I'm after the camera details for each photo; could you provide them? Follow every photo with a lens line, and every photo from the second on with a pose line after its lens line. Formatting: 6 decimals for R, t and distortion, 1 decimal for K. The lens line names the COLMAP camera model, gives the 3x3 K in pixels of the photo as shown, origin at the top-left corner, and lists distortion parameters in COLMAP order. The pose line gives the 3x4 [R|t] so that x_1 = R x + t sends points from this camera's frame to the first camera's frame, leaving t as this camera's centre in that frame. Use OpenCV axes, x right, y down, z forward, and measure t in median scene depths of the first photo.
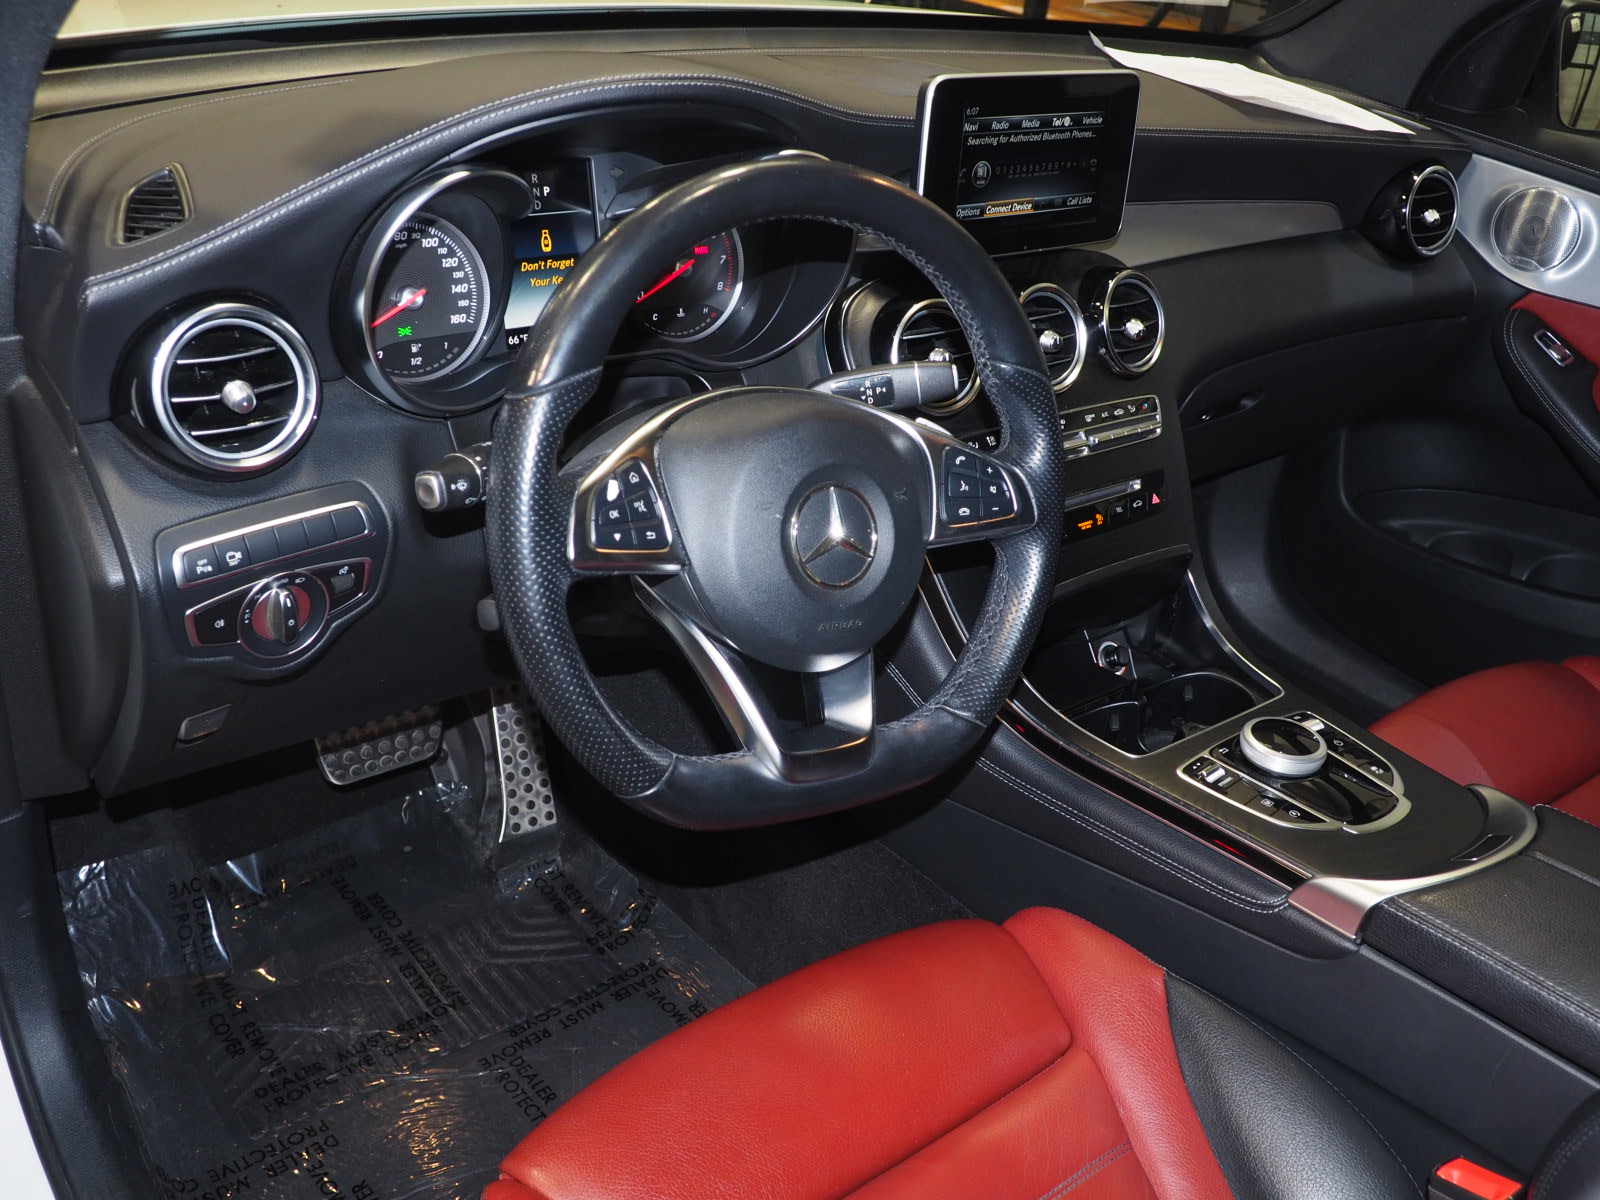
lens RADIAL K [[1457.2, 0, 800.0], [0, 1457.2, 600.0], [0, 0, 1]] dist [-0.040758, -0.003046]
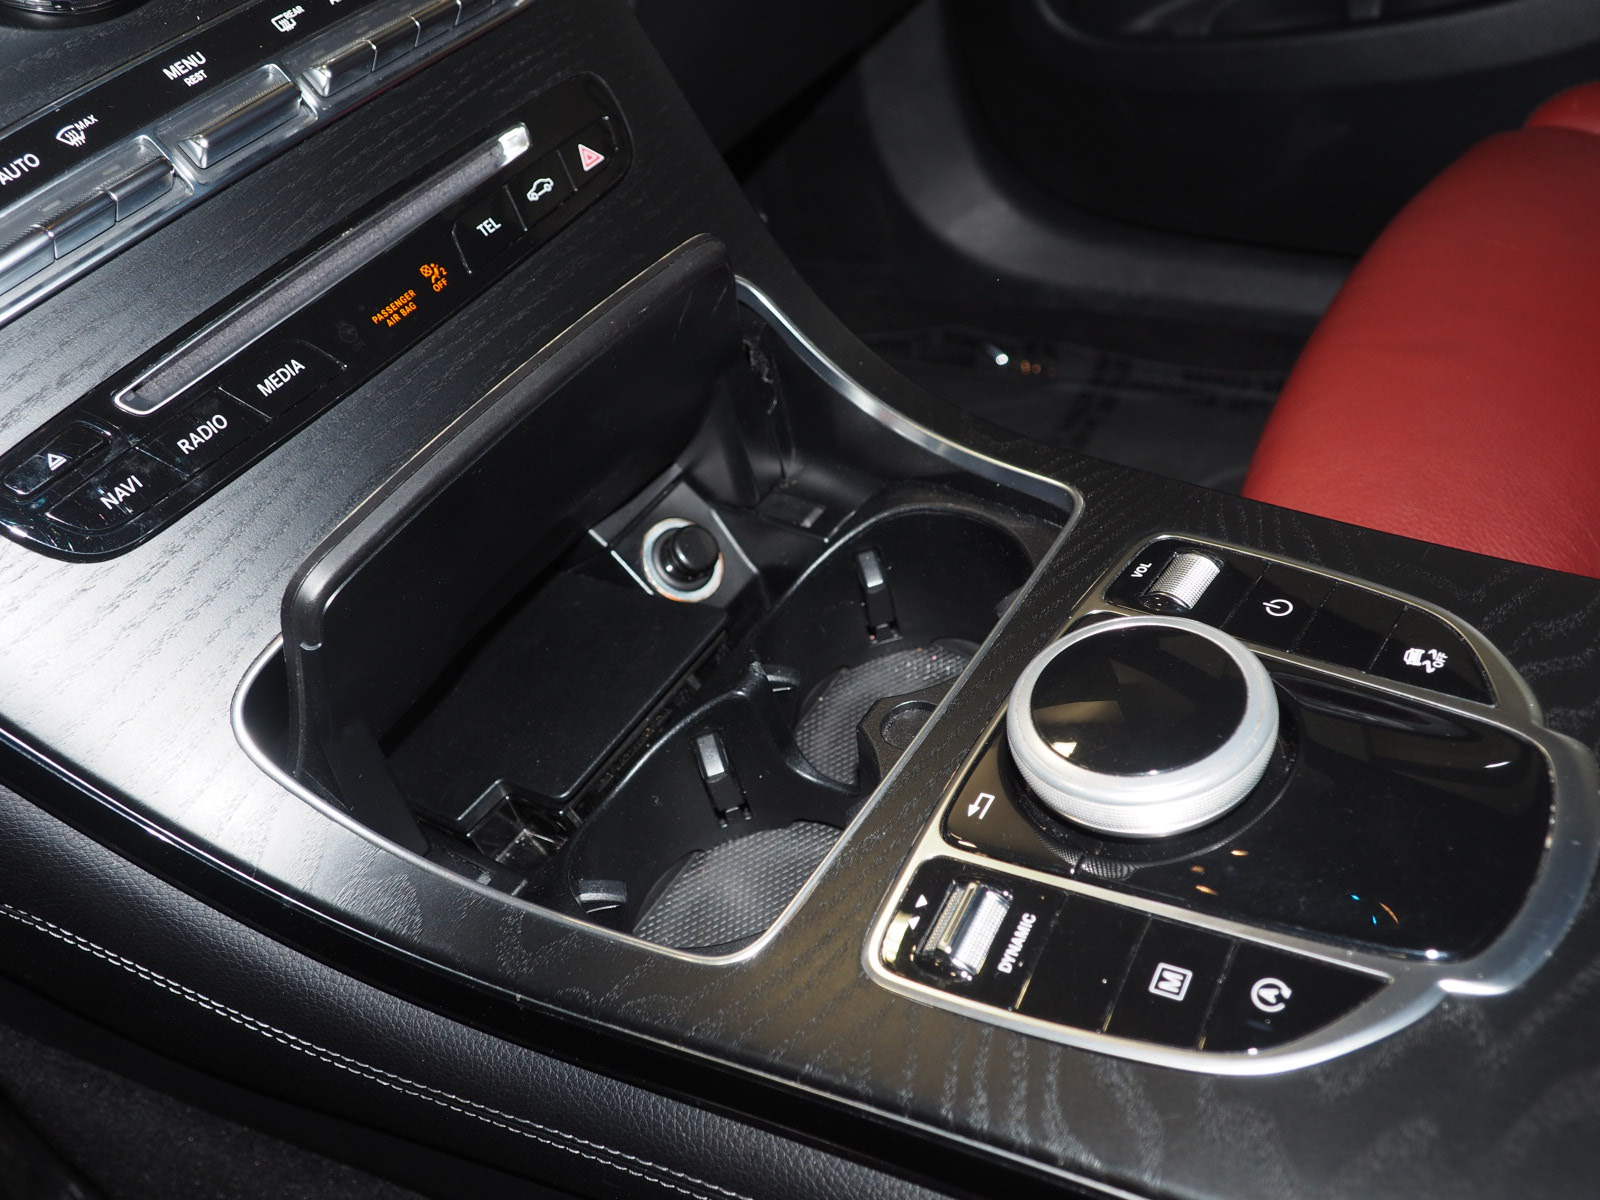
lens RADIAL K [[1373.8, 0, 800.0], [0, 1373.8, 600.0], [0, 0, 1]] dist [-0.031415, 0.001506]
pose [[0.900516, -0.432757, 0.042341, 0.254587], [0.418361, 0.888845, 0.186893, -0.010551], [-0.118514, -0.150587, 0.981467, 0.690211]]
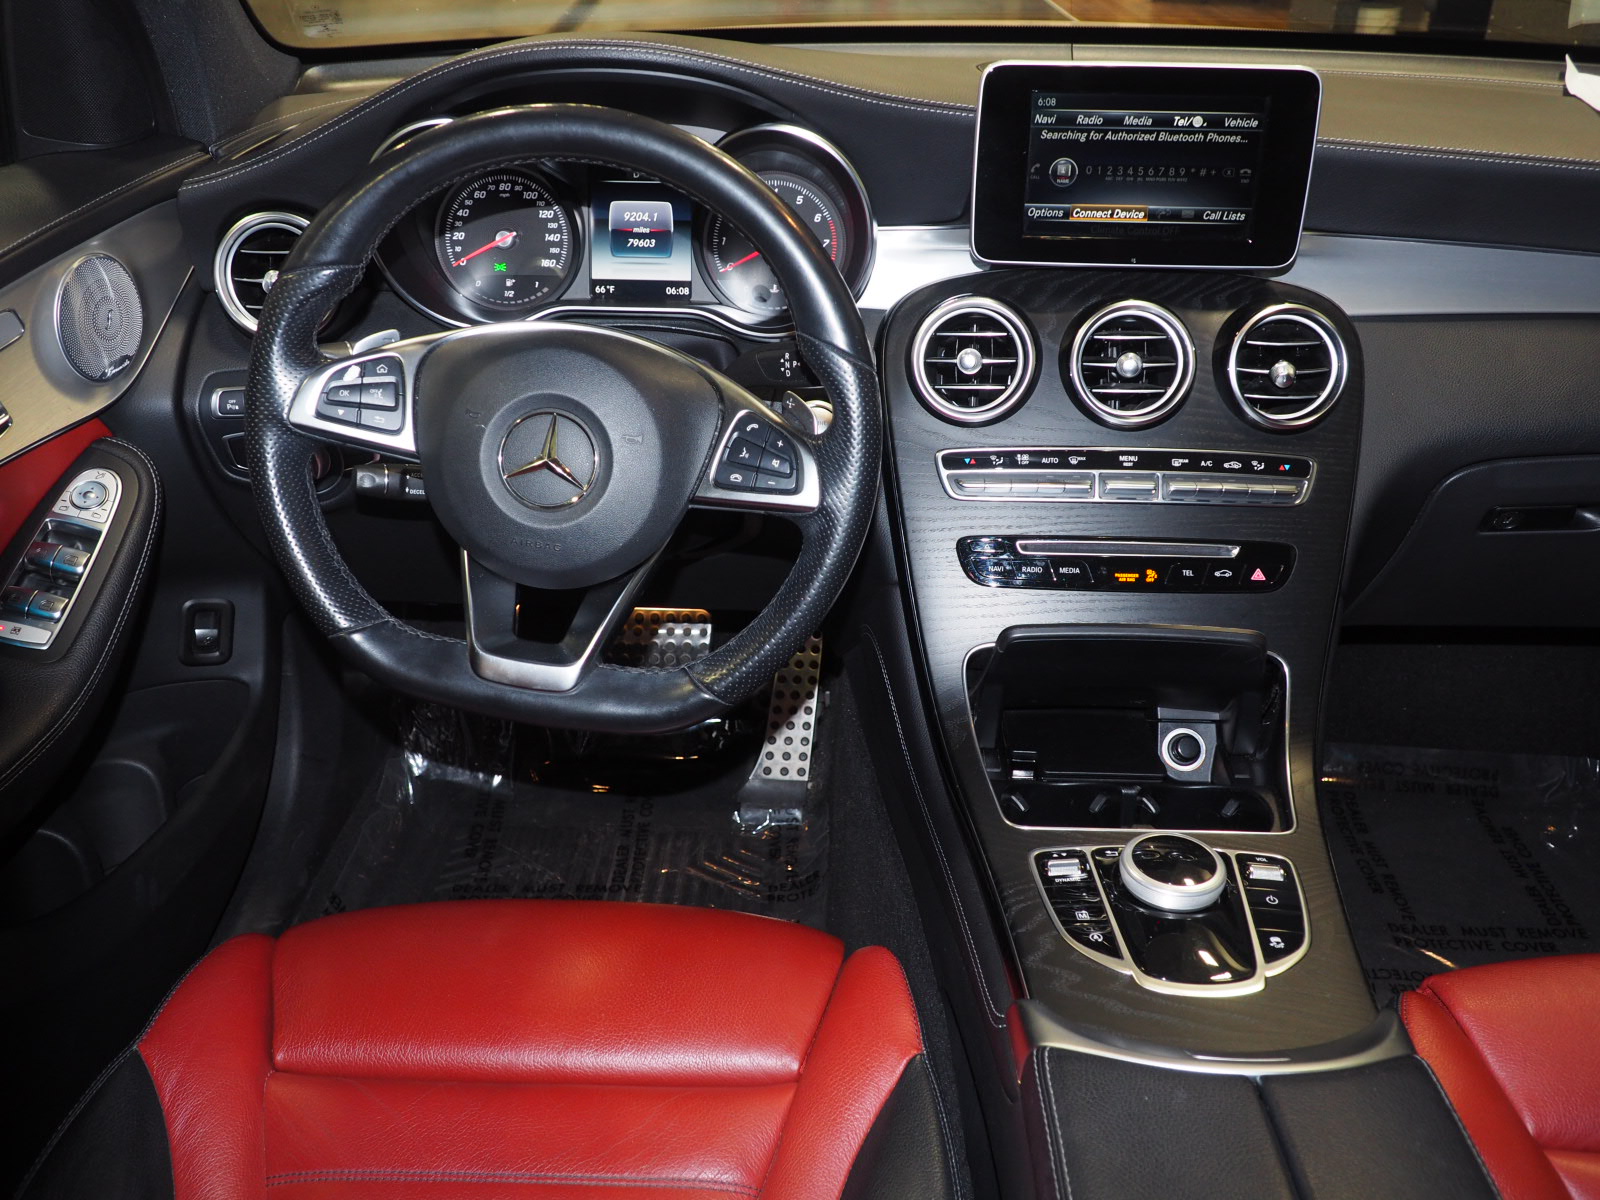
lens RADIAL K [[1373.8, 0, 800.0], [0, 1373.8, 600.0], [0, 0, 1]] dist [-0.031415, 0.001506]
pose [[0.767577, 0.225447, -0.600000, 0.577588], [-0.251410, 0.966981, 0.041712, -0.024501], [0.589592, 0.118829, 0.798912, 0.237945]]
